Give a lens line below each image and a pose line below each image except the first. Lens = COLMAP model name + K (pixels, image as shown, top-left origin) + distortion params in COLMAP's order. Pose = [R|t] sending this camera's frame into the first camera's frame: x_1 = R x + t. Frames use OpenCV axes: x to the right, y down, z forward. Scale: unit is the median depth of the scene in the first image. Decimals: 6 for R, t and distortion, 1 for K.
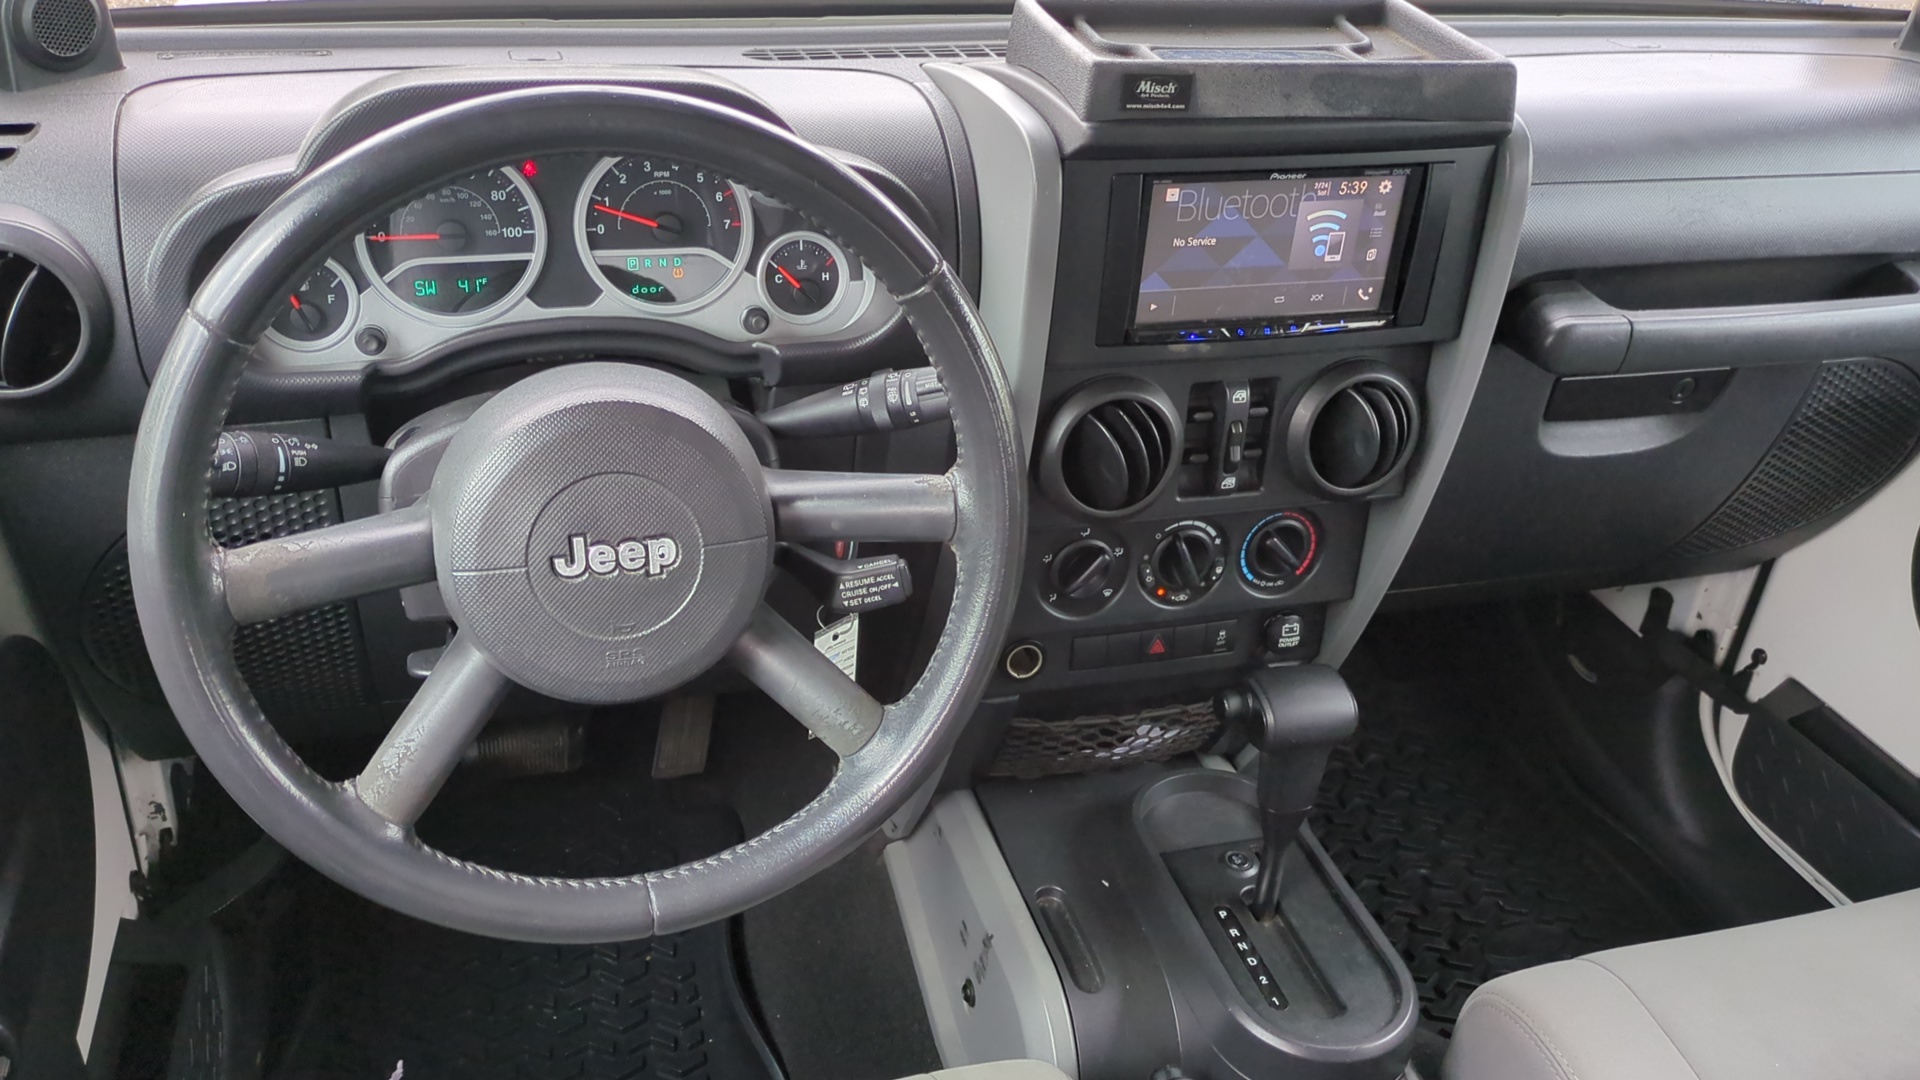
lens RADIAL K [[1549.5, 0, 960.0], [0, 1549.5, 540.0], [0, 0, 1]] dist [0.001768, -0.002217]
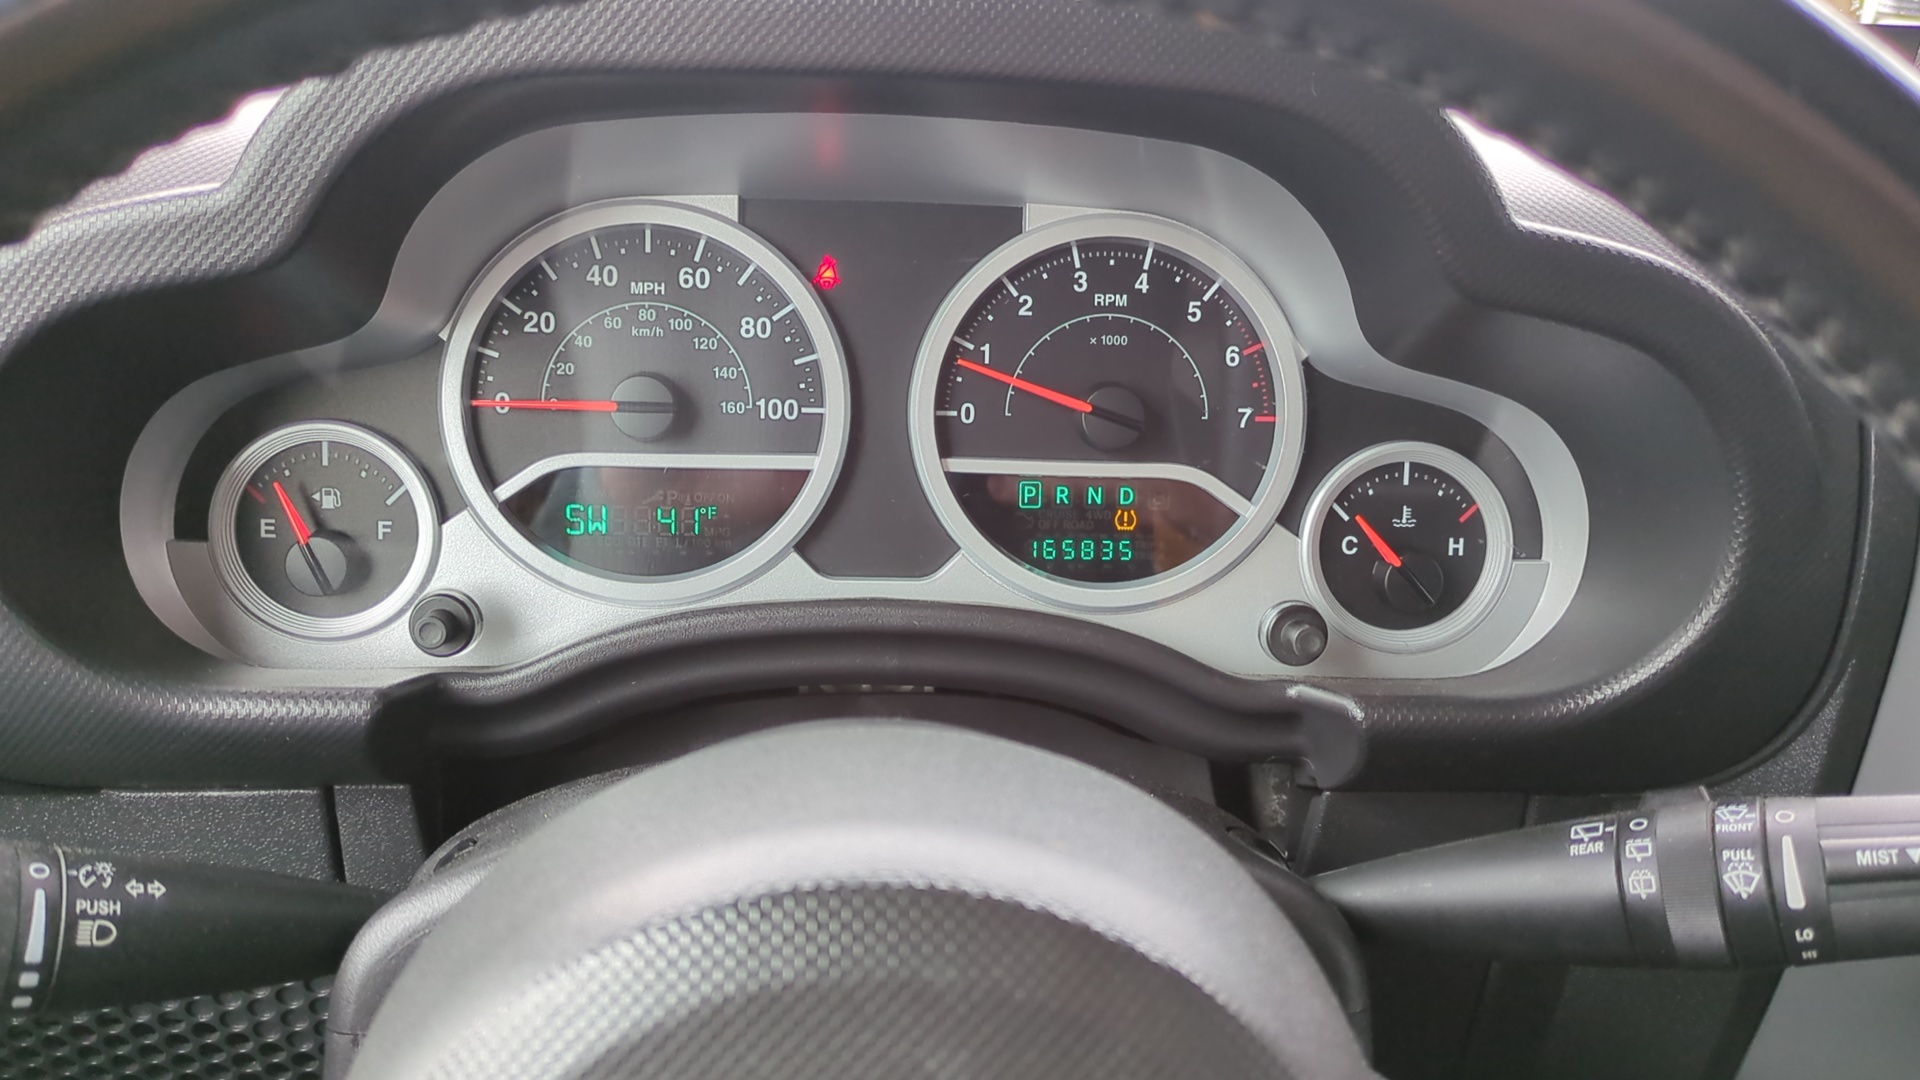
lens RADIAL K [[1549.5, 0, 960.0], [0, 1549.5, 540.0], [0, 0, 1]] dist [0.001768, -0.002217]
pose [[0.968572, 0.047374, -0.244179, -0.117754], [-0.097009, 0.975901, -0.195463, -0.073492], [0.229035, 0.213008, 0.949827, 0.558848]]
